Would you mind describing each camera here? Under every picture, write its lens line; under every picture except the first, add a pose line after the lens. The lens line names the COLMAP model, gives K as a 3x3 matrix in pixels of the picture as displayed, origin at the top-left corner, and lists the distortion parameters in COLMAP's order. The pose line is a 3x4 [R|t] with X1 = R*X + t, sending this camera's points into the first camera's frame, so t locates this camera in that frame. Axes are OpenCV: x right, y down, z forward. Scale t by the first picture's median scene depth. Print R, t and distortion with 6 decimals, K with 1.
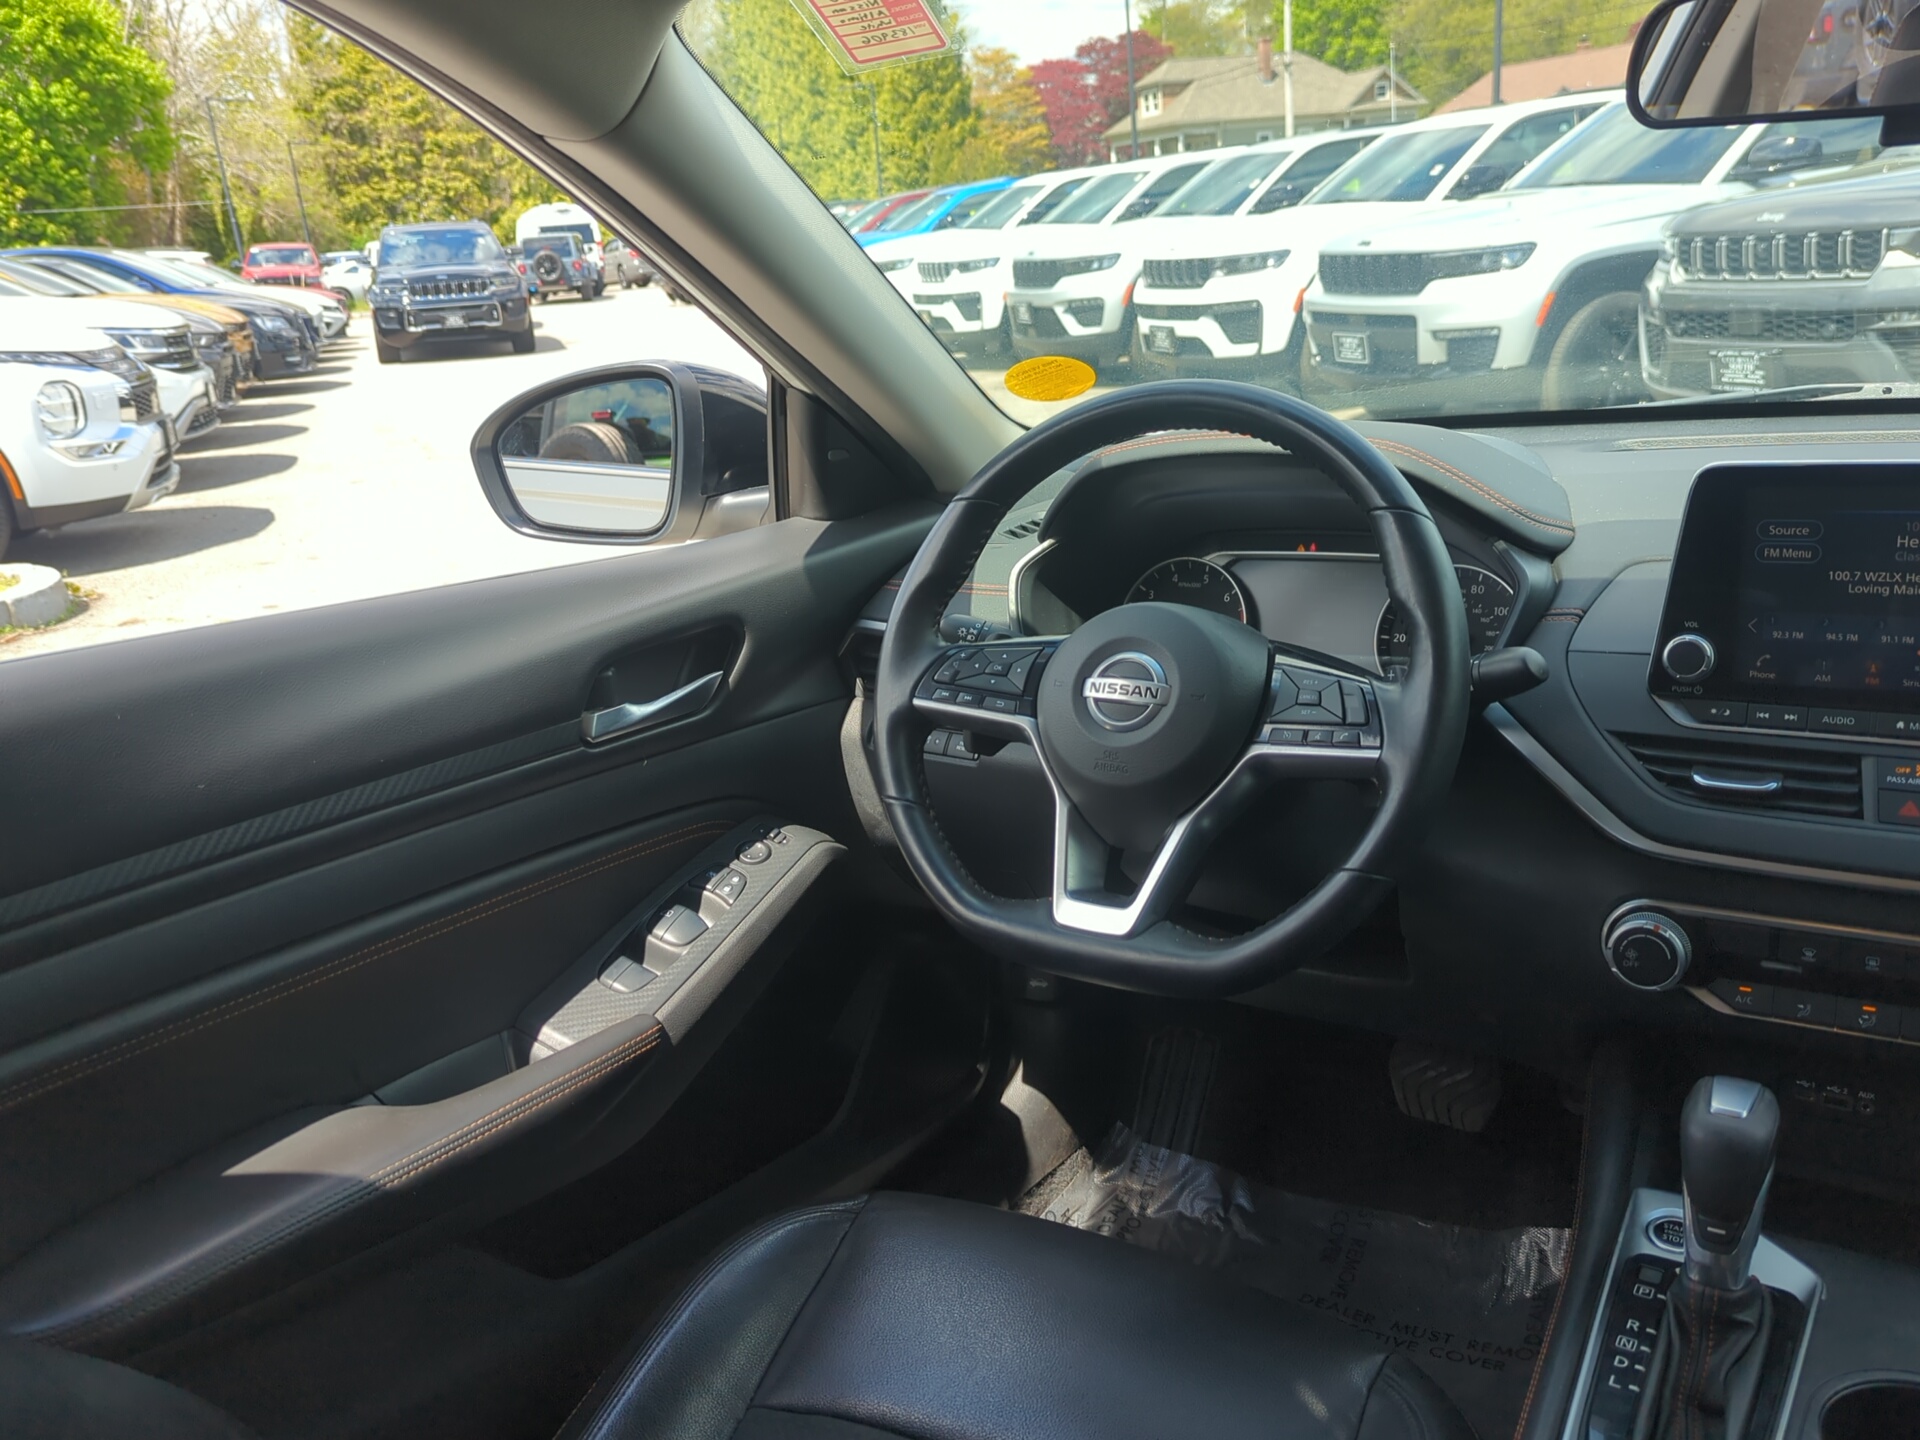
lens RADIAL K [[1554.4, 0, 973.2], [0, 1554.4, 695.6], [0, 0, 1]] dist [0.061772, -0.061476]
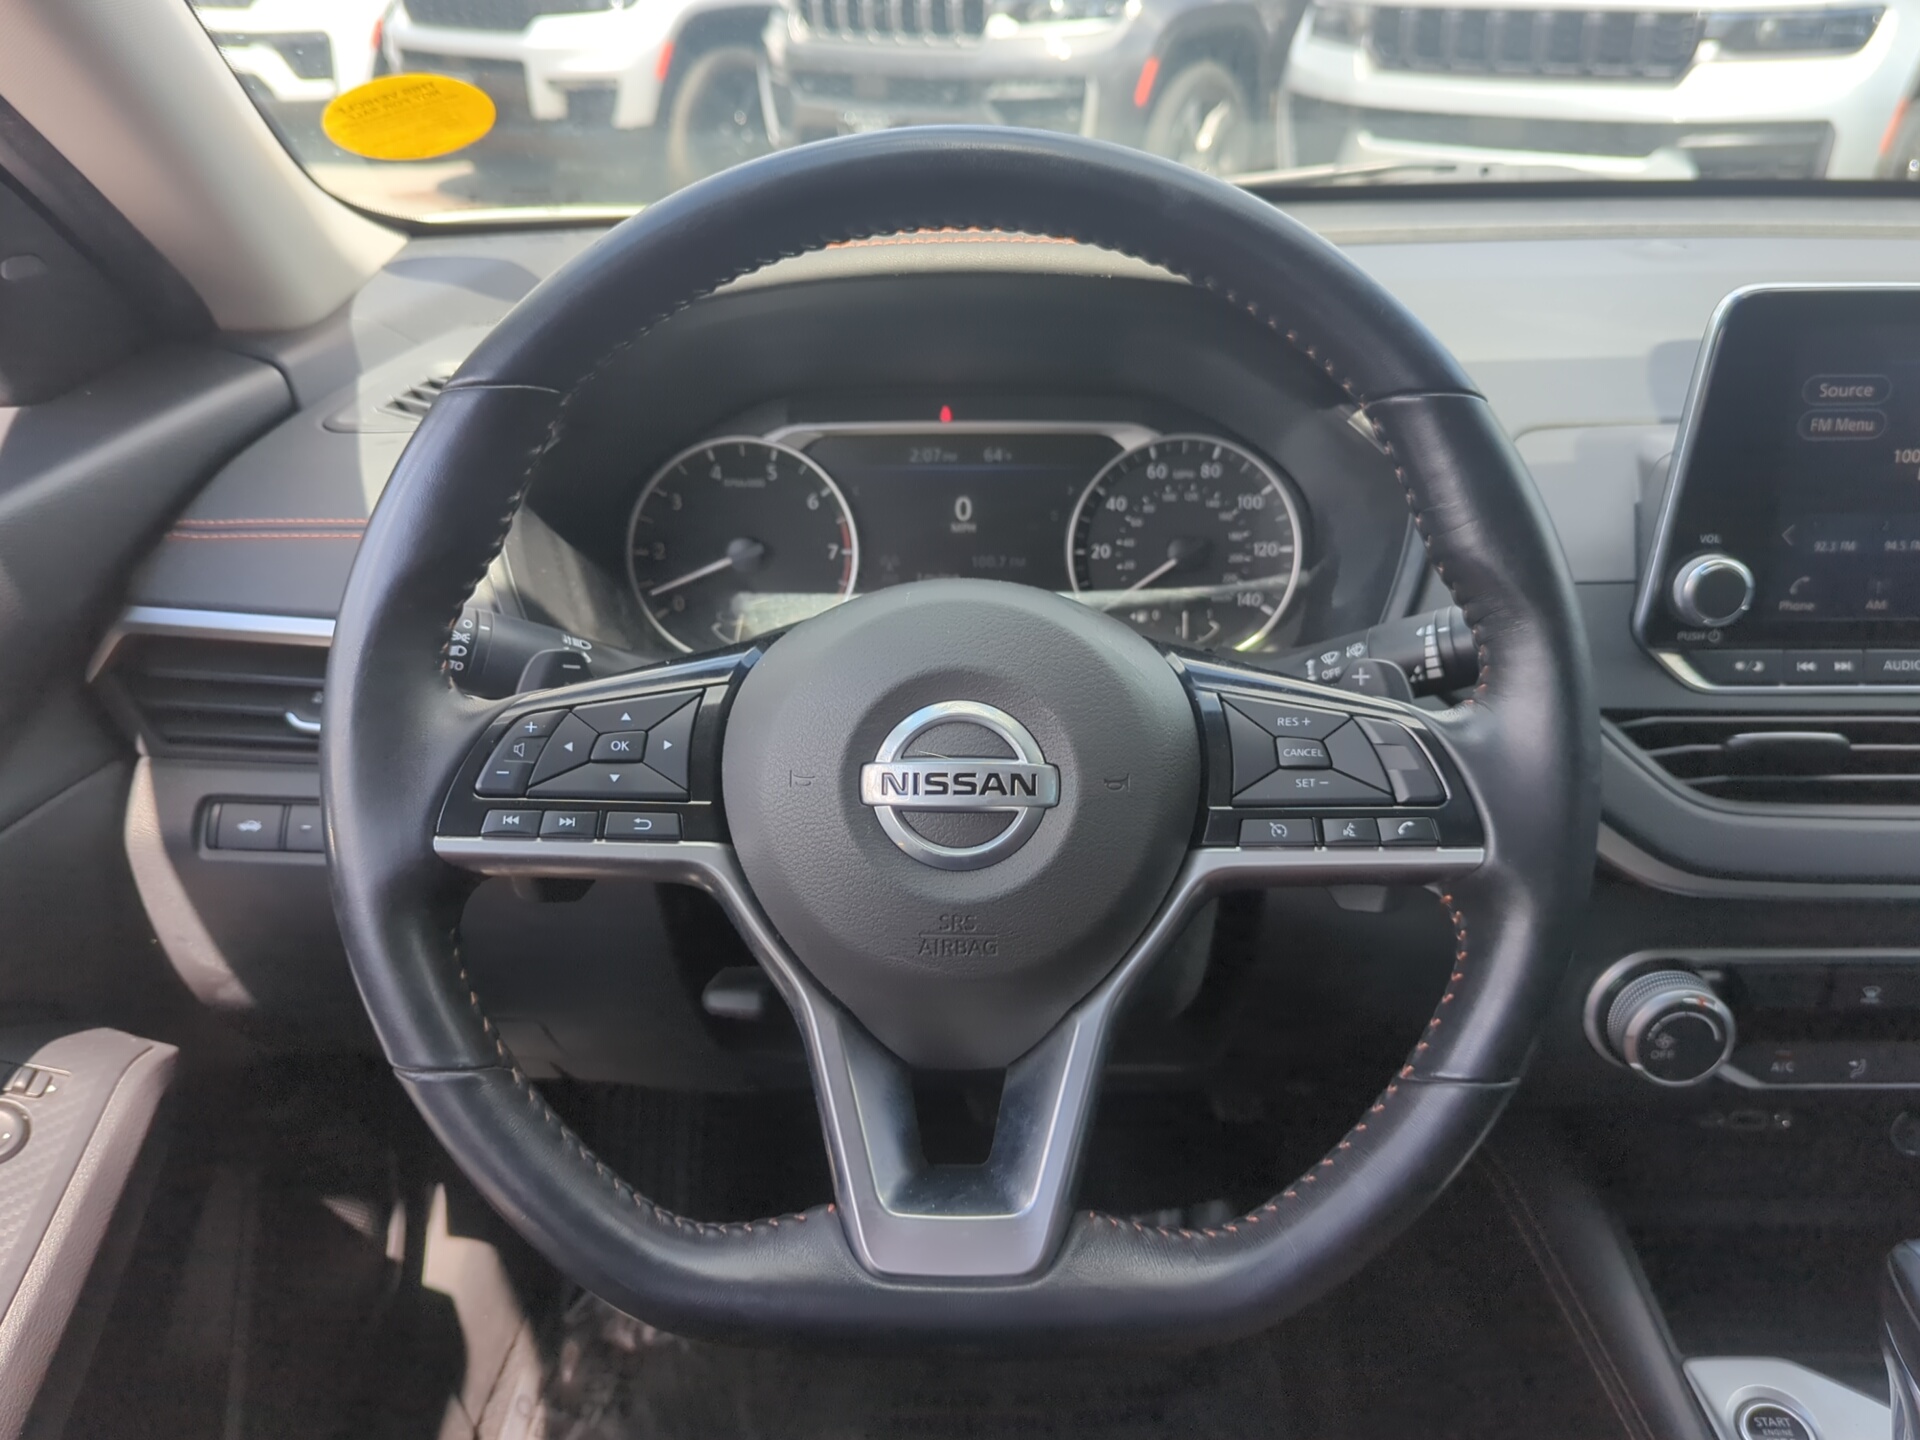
lens RADIAL K [[1554.4, 0, 981.9], [0, 1554.4, 705.0], [0, 0, 1]] dist [0.061772, -0.061476]
pose [[0.844128, -0.158267, 0.512250, -0.133823], [0.080712, 0.982061, 0.170418, -0.102942], [-0.530032, -0.102510, 0.841759, 0.543250]]
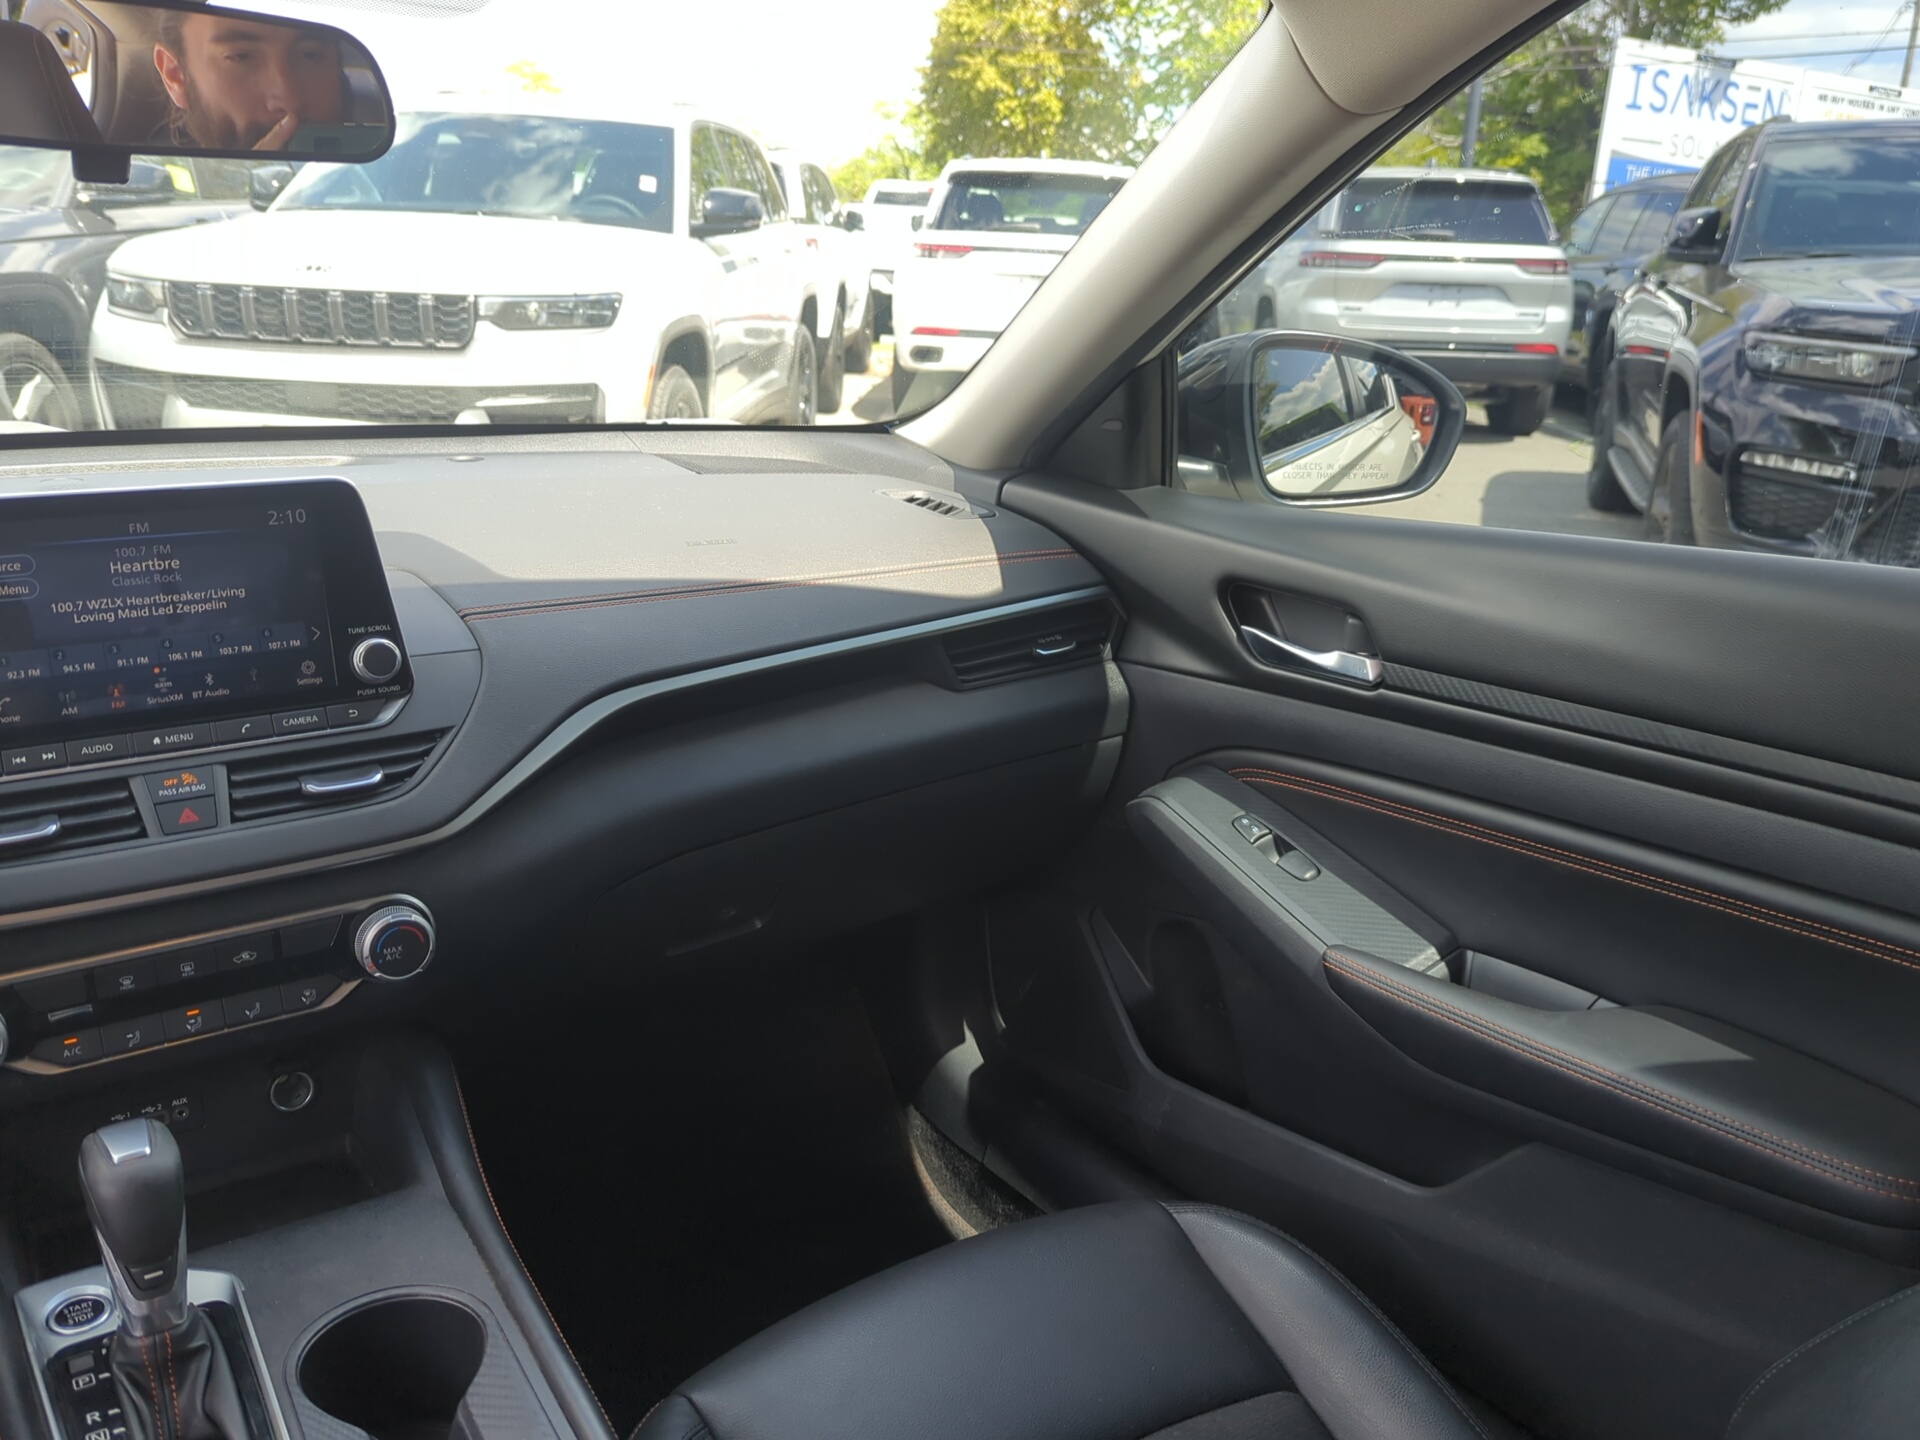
lens RADIAL K [[1554.4, 0, 985.7], [0, 1554.4, 700.1], [0, 0, 1]] dist [0.061772, -0.061476]
pose [[0.362966, -0.164439, 0.917178, -0.139568], [0.188102, 0.976972, 0.100719, -0.008156], [-0.912619, 0.135965, 0.385538, 0.079001]]
